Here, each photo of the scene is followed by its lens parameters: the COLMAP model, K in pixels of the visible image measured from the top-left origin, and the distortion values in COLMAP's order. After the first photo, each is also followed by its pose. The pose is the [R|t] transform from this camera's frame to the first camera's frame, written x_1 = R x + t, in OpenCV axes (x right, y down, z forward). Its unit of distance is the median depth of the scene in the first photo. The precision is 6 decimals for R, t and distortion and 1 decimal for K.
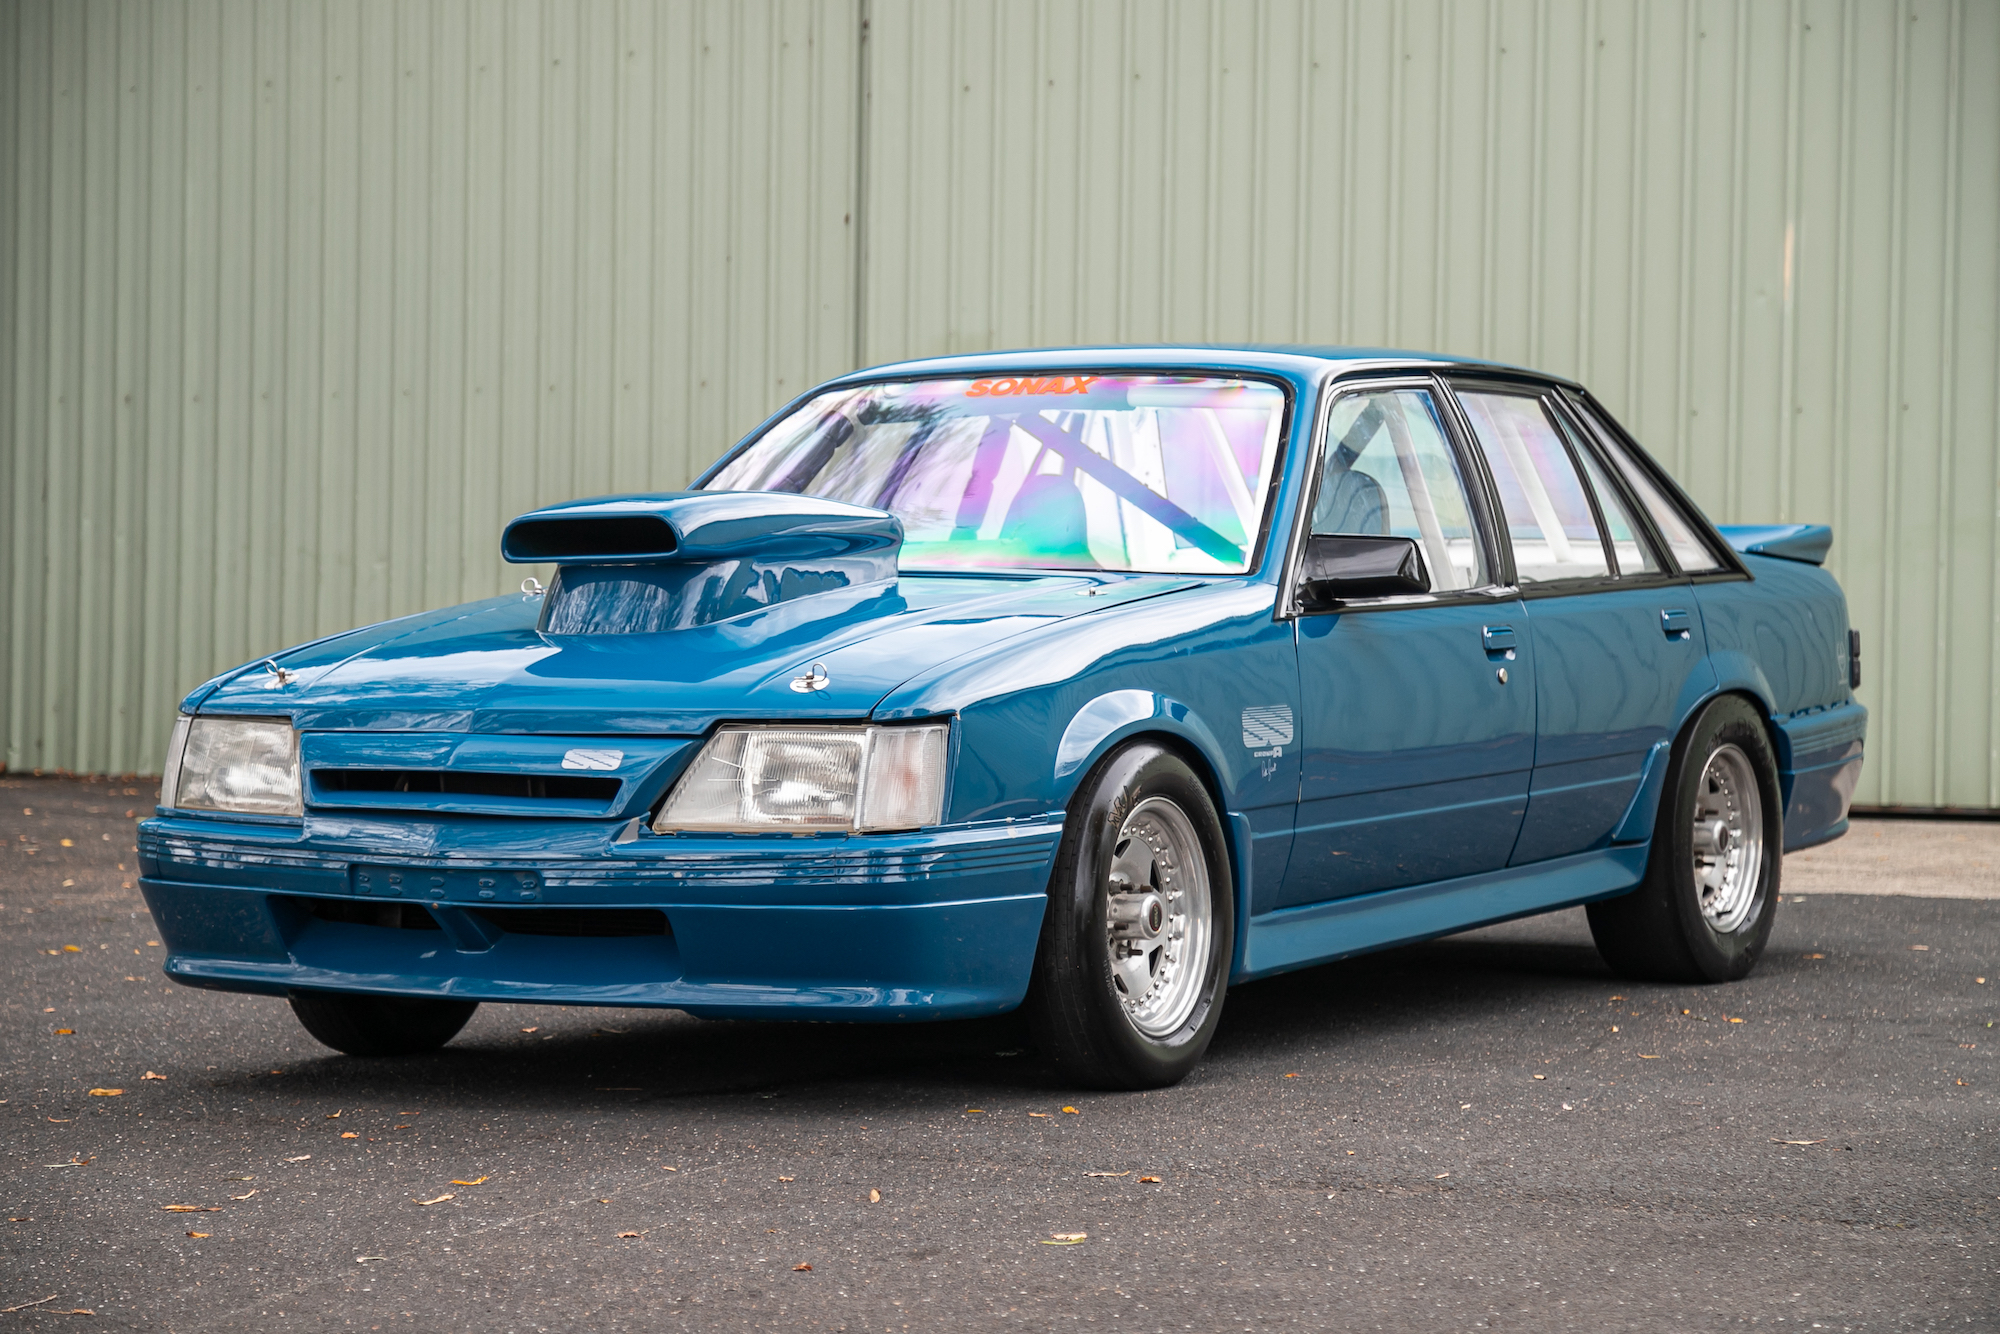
lens RADIAL K [[4955.6, 0, 999.2], [0, 4955.6, 665.8], [0, 0, 1]] dist [0.166423, 0.000000]
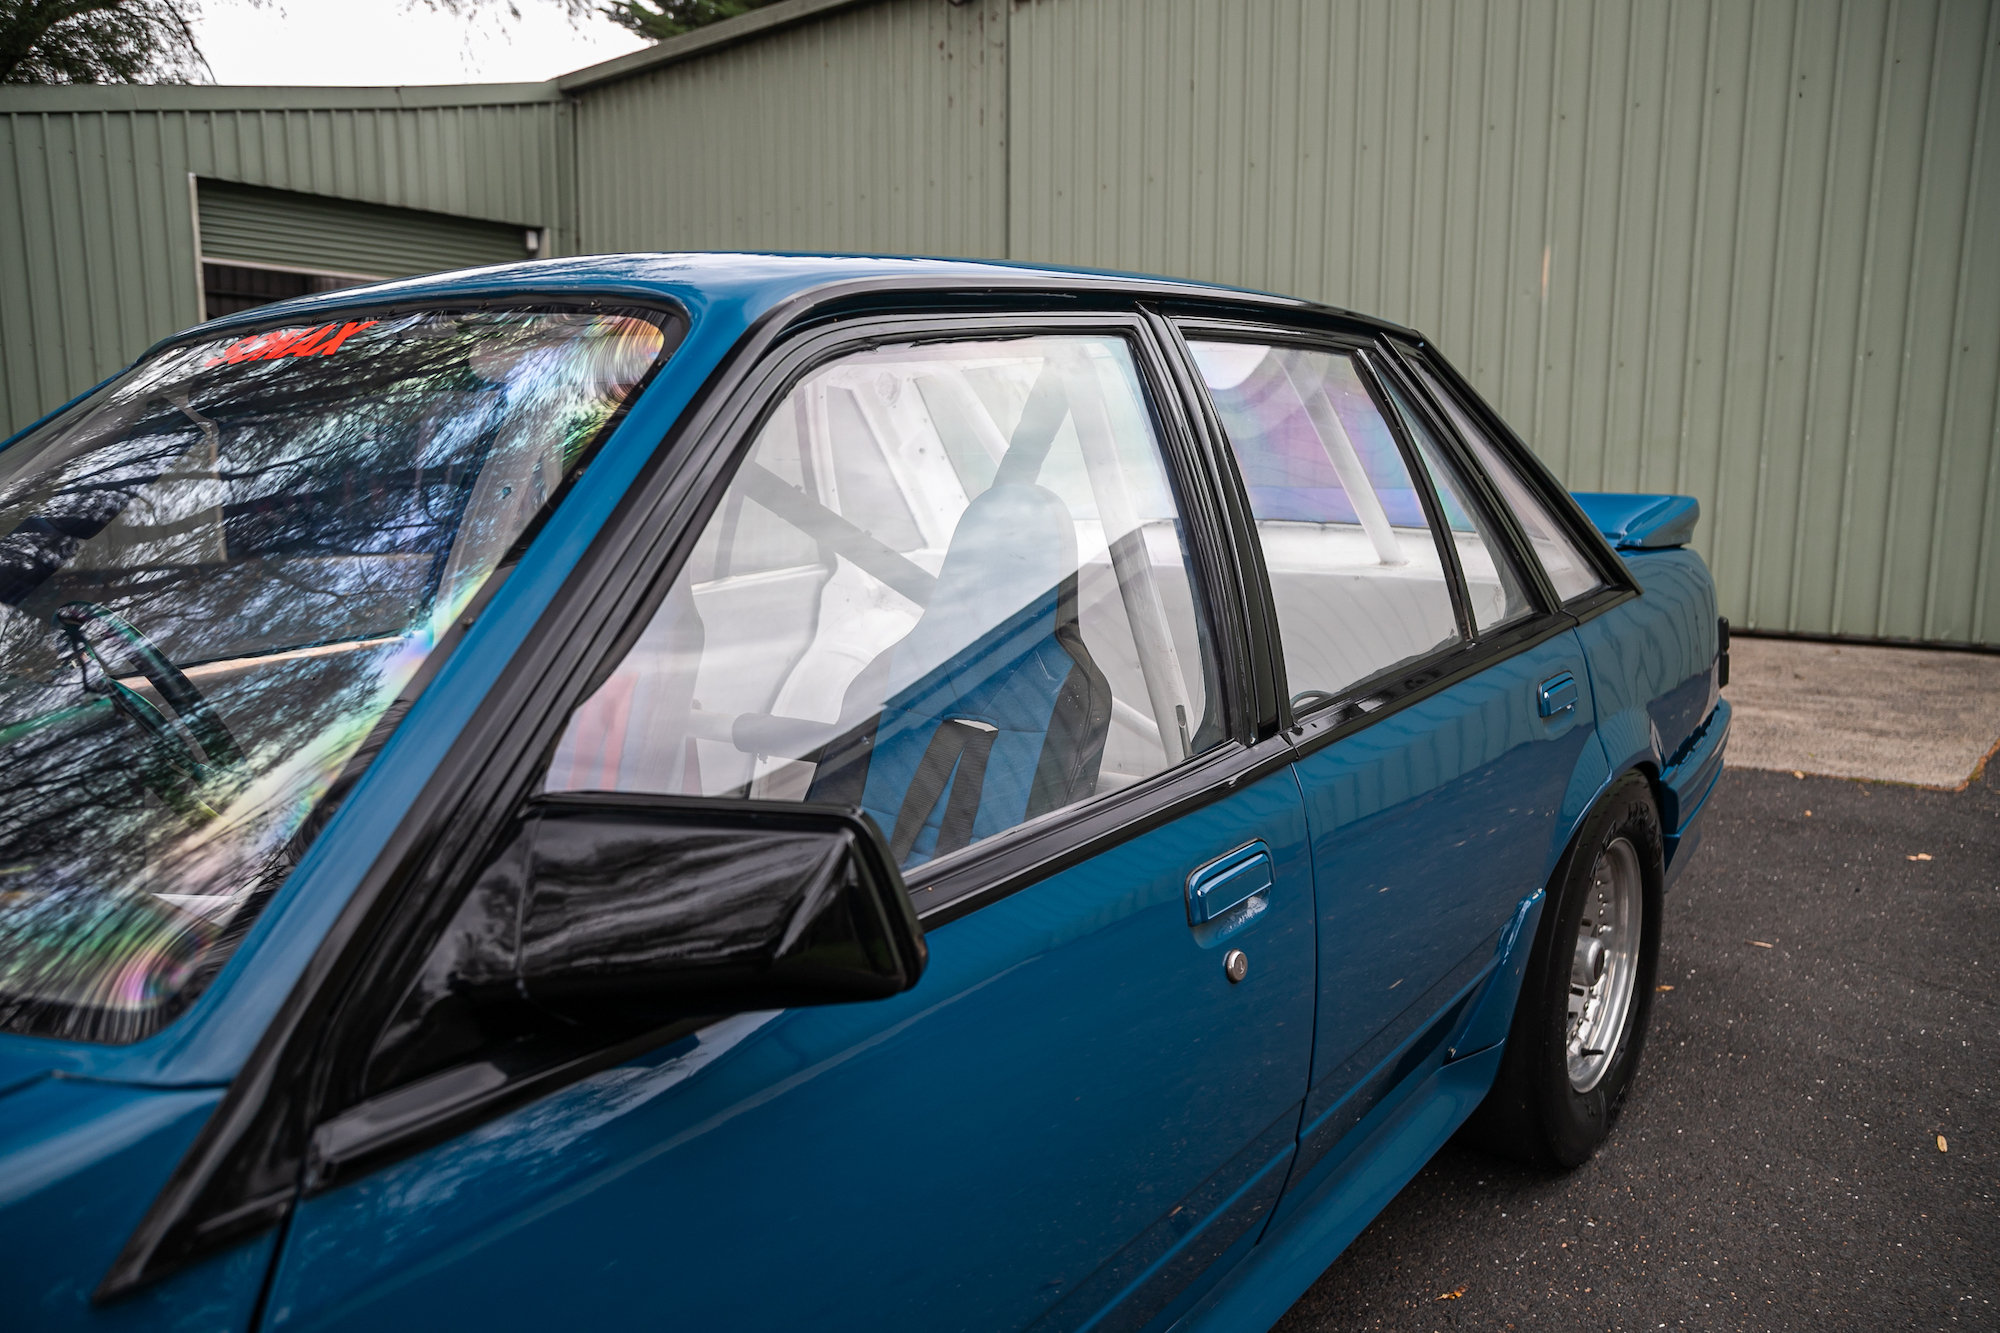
lens RADIAL K [[1409.7, 0, 1004.0], [0, 1409.7, 671.6], [0, 0, 1]] dist [-0.010826, -0.001979]
pose [[0.987806, 0.011427, -0.155268, 0.089774], [0.012829, 0.987937, 0.154322, -0.040500], [0.155158, -0.154432, 0.975744, 0.782531]]
